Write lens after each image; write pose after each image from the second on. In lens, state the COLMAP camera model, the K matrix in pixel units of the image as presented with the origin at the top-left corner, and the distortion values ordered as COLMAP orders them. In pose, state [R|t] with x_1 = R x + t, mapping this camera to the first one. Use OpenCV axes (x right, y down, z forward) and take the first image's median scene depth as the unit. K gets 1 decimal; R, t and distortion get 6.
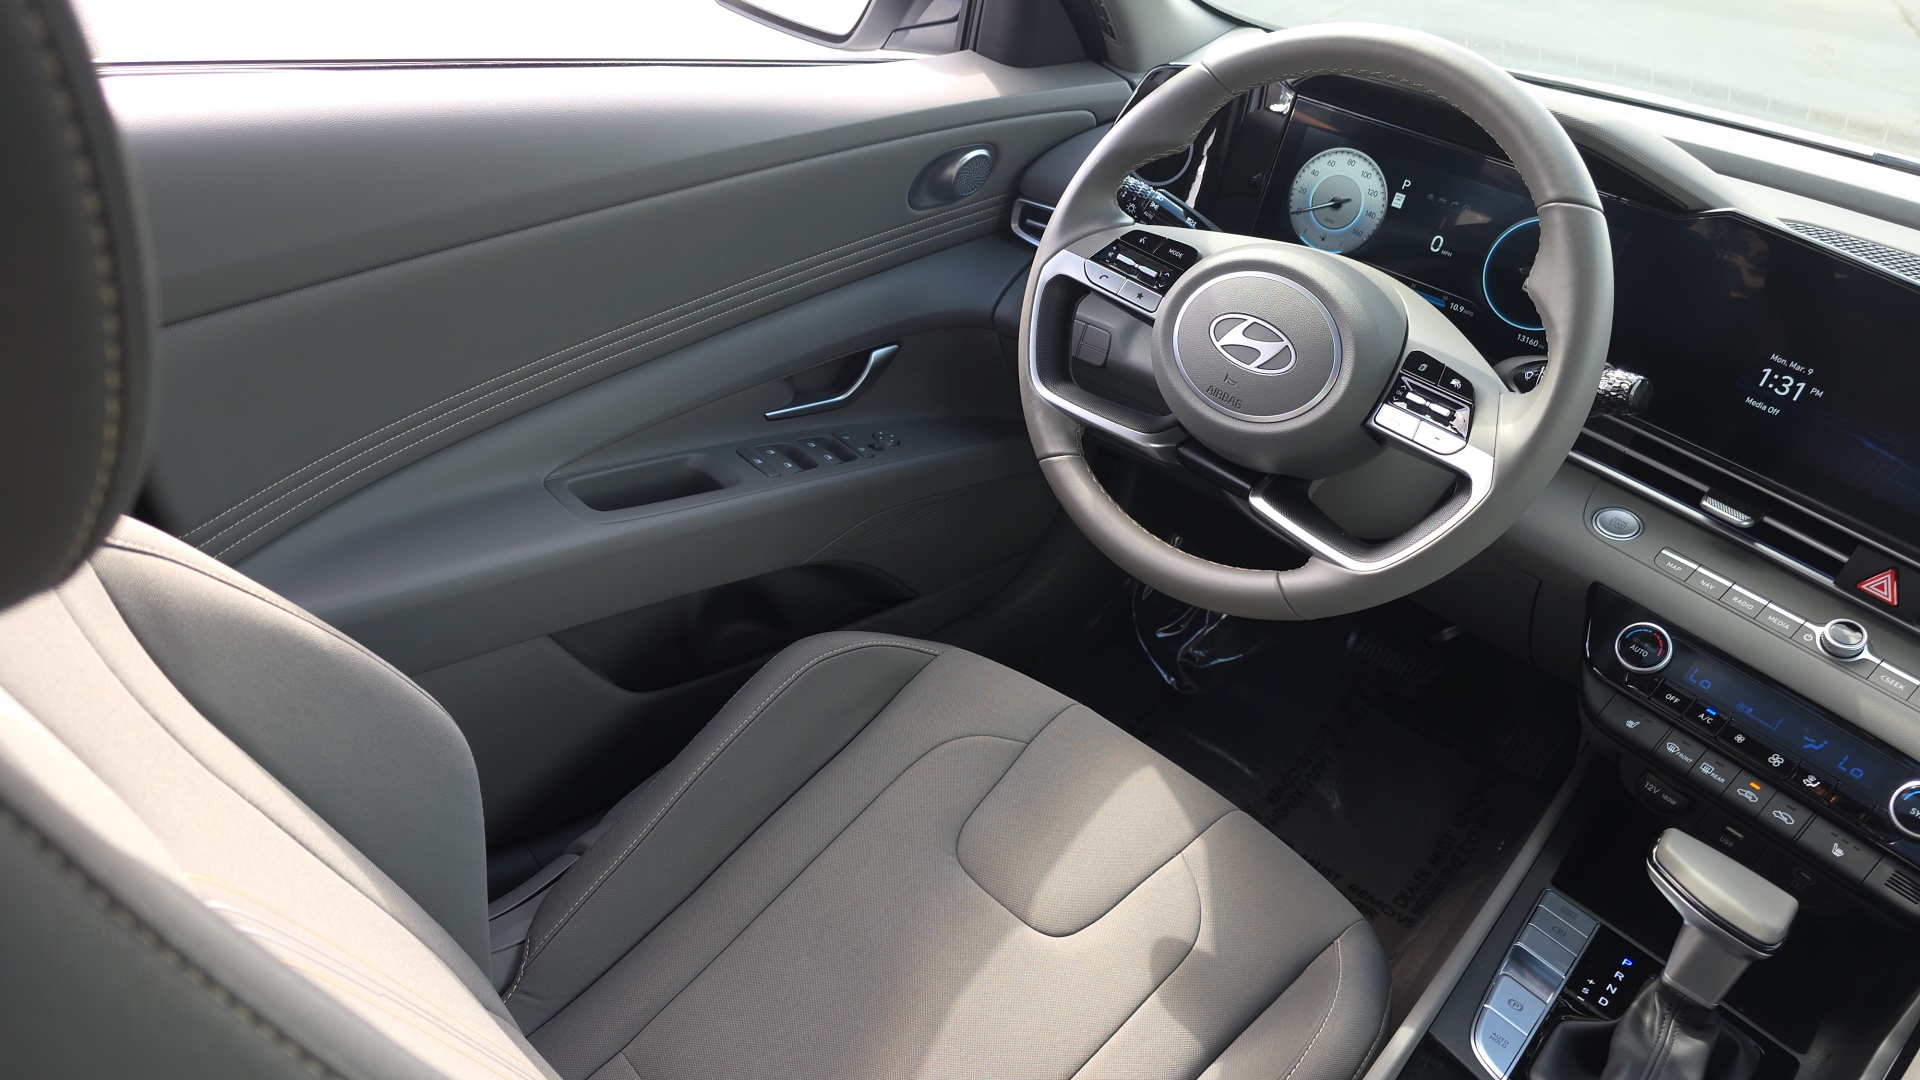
lens RADIAL K [[1300.7, 0, 942.9], [0, 1300.7, 566.1], [0, 0, 1]] dist [0.045234, -0.045732]
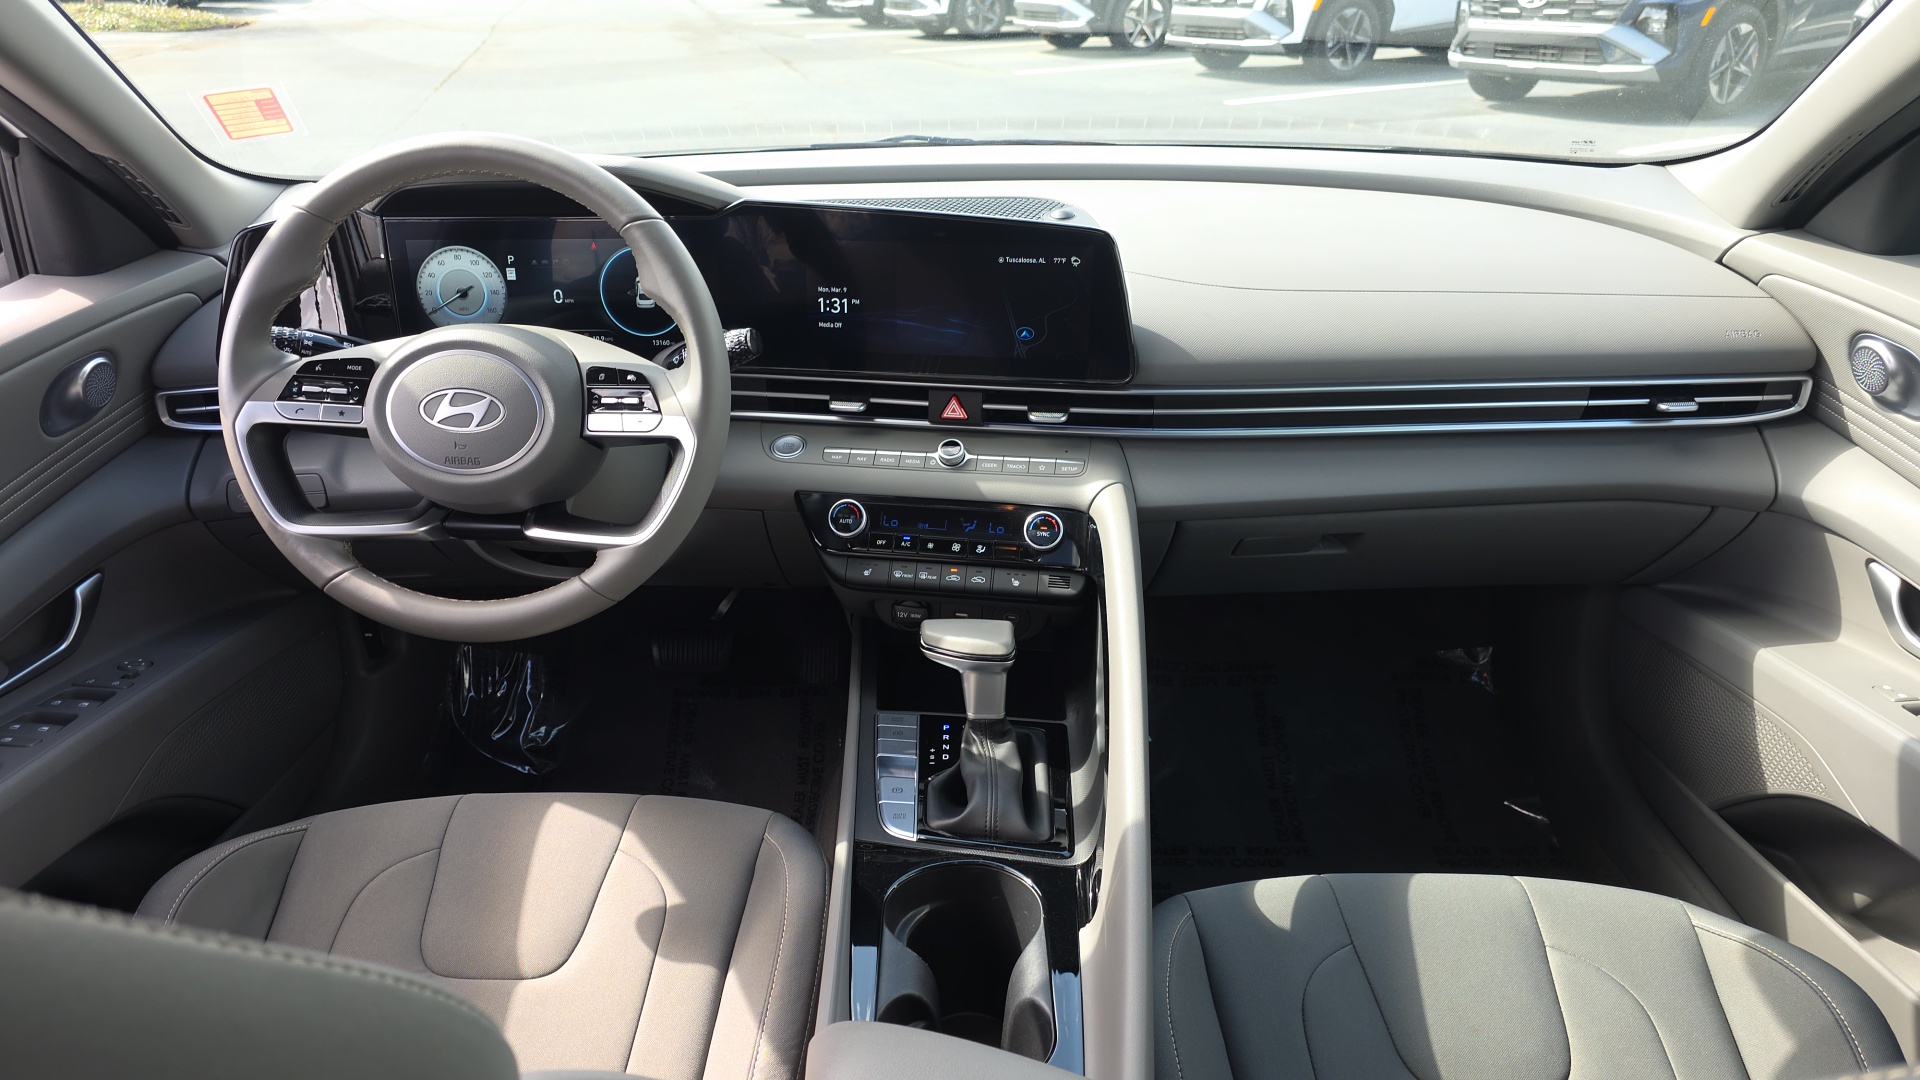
lens RADIAL K [[1285.8, 0, 921.3], [0, 1285.8, 590.6], [0, 0, 1]] dist [0.083539, -0.087778]
pose [[0.747022, -0.424671, 0.511481, -0.112623], [0.464955, 0.883649, 0.054602, 0.094443], [-0.475157, 0.197027, 0.857558, -0.145595]]
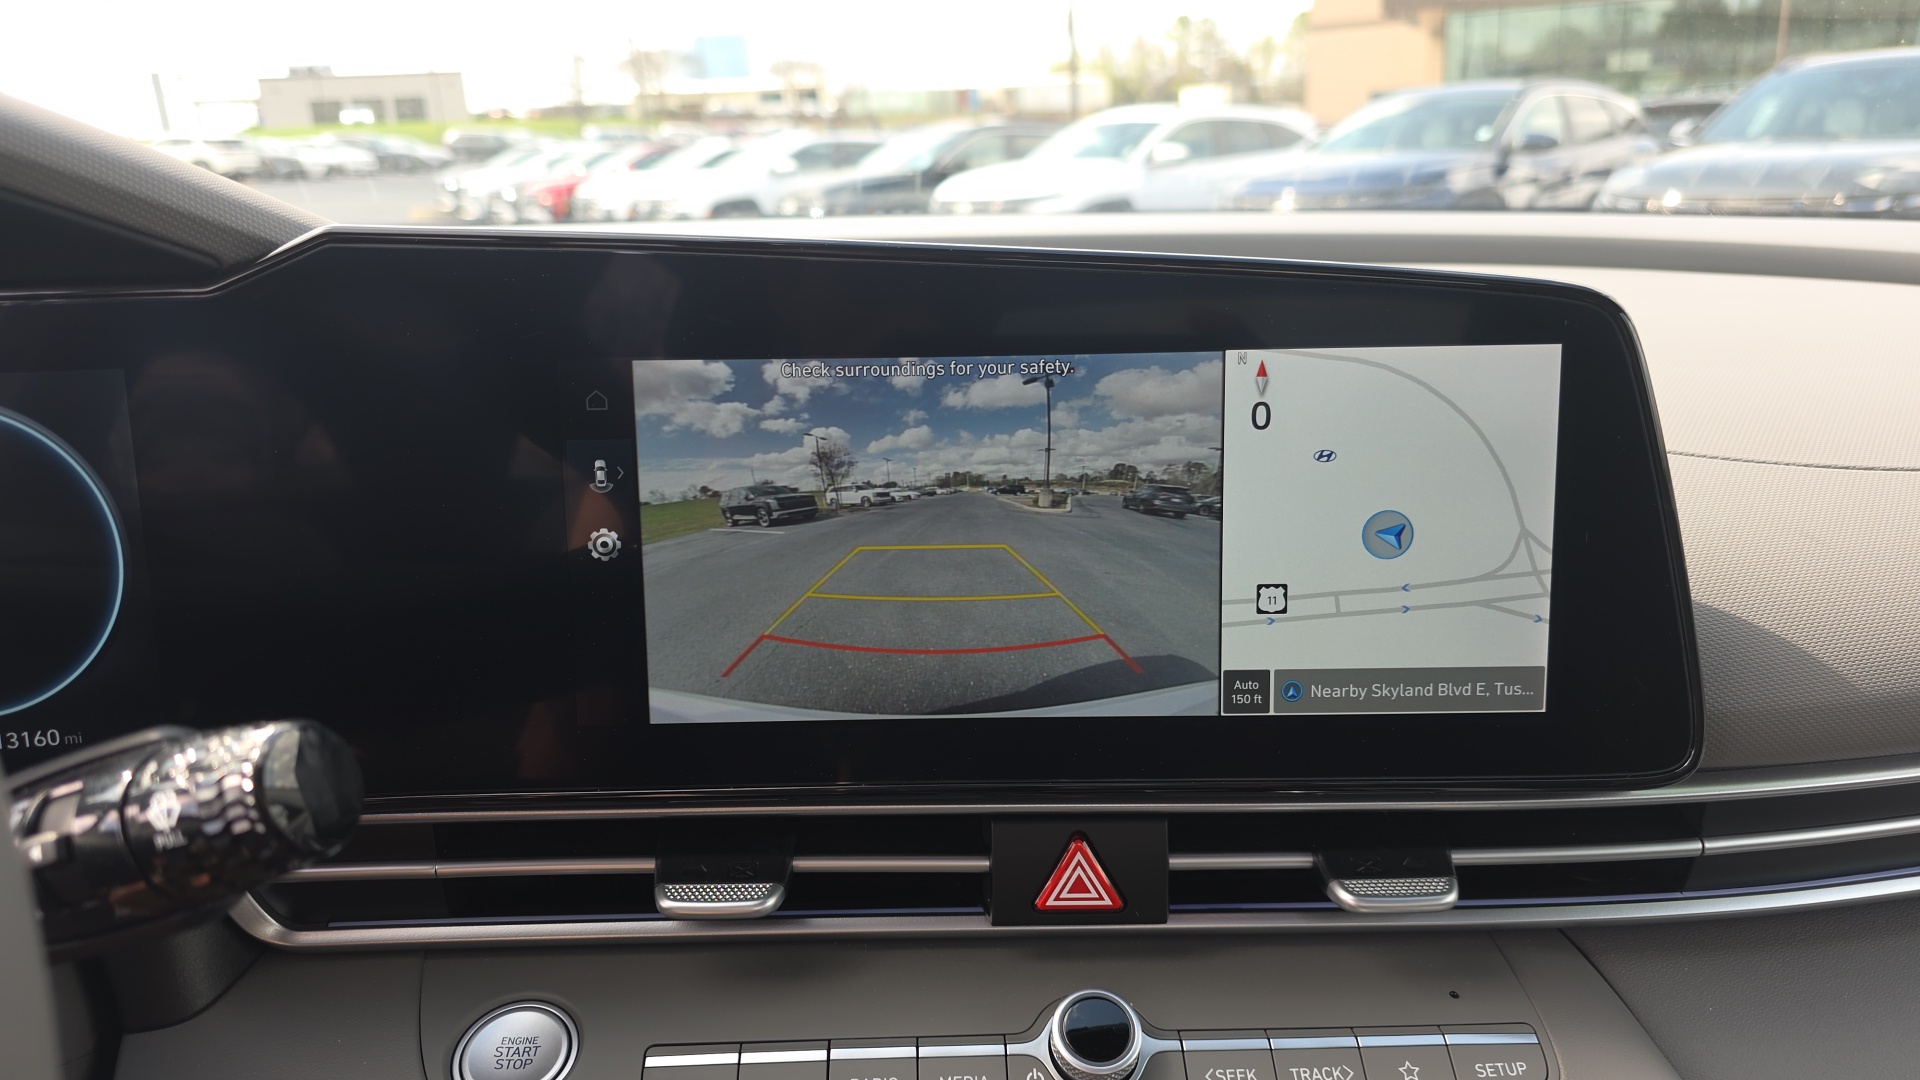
lens RADIAL K [[1326.2, 0, 942.4], [0, 1326.2, 552.7], [0, 0, 1]] dist [0.051734, -0.098024]
pose [[0.604094, -0.351737, 0.715089, 0.400442], [0.523226, 0.851884, -0.022988, -0.090037], [-0.601087, 0.388039, 0.698656, 0.661905]]
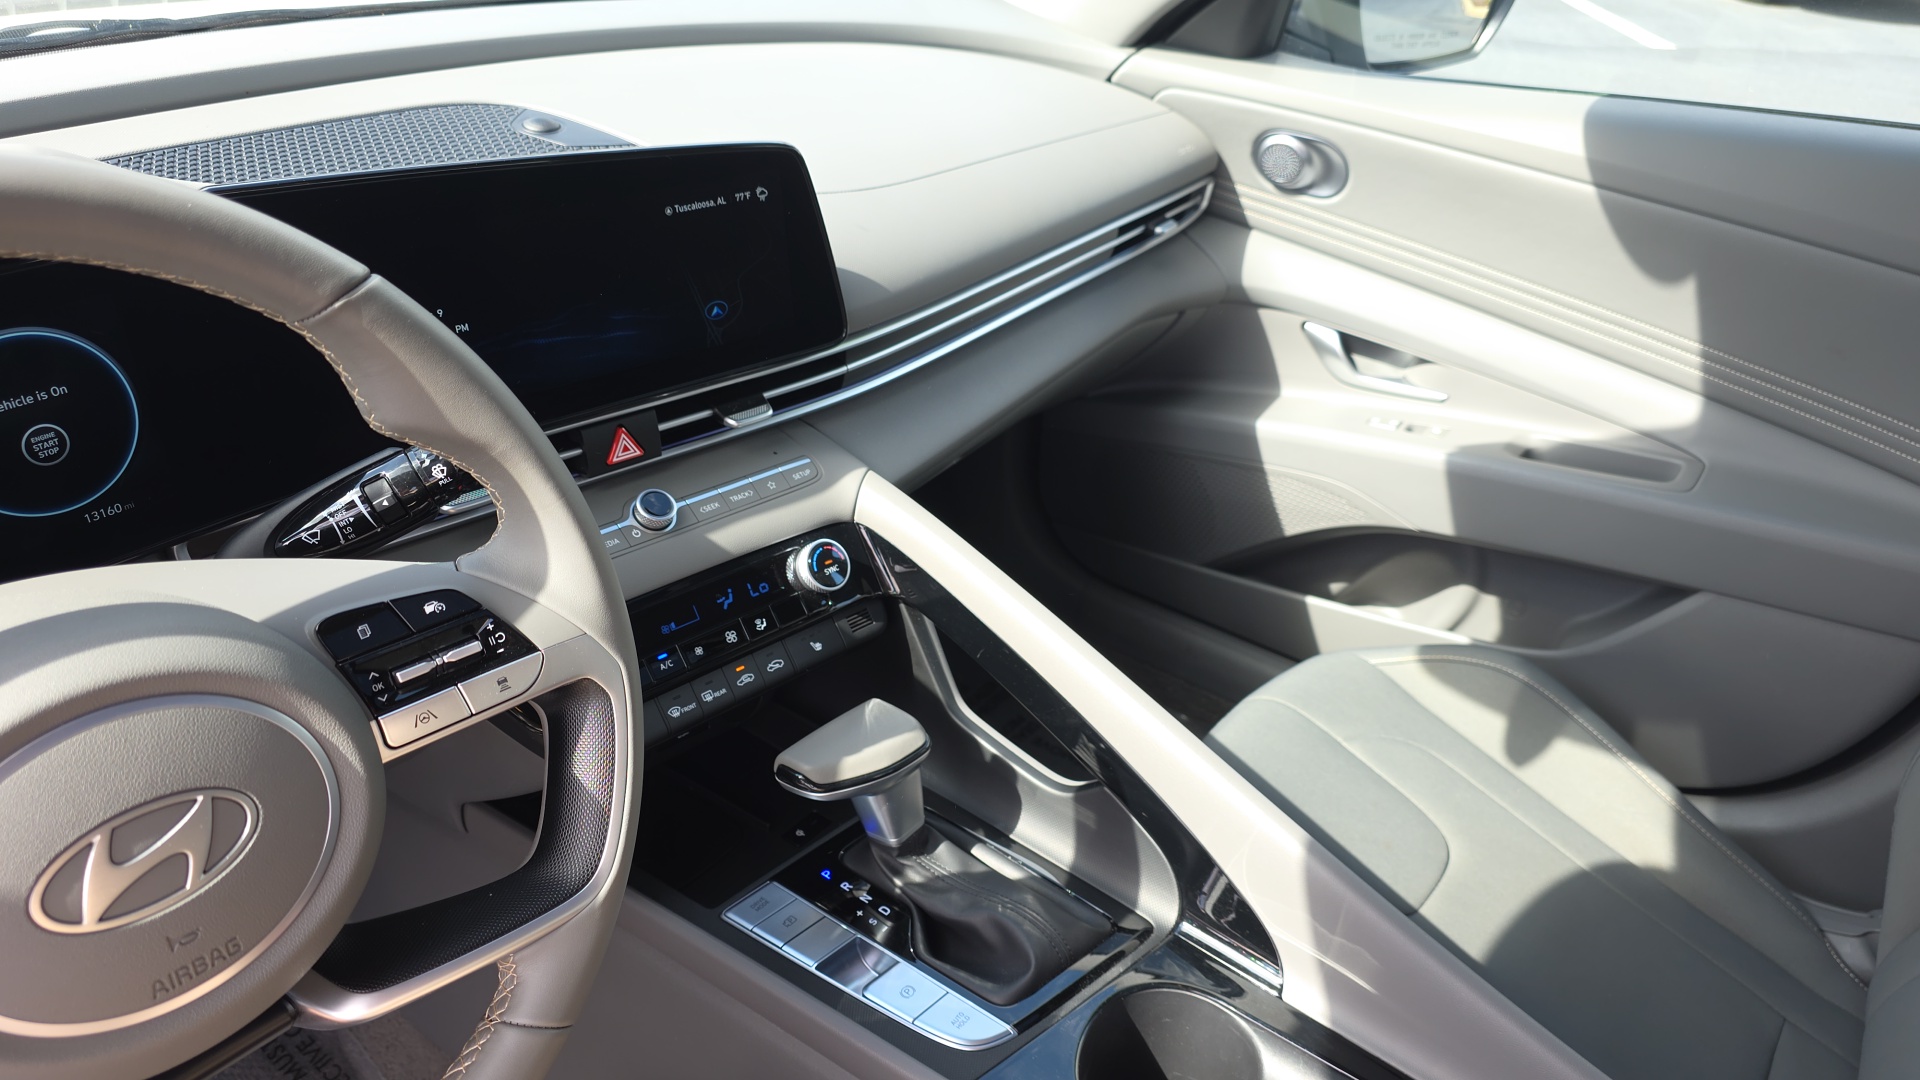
lens RADIAL K [[1300.7, 0, 942.9], [0, 1300.7, 566.1], [0, 0, 1]] dist [0.045234, -0.045732]
pose [[-0.069849, -0.642407, 0.763174, -0.065456], [0.504354, 0.637317, 0.582627, -0.351640], [-0.860667, 0.425606, 0.279485, 0.568723]]
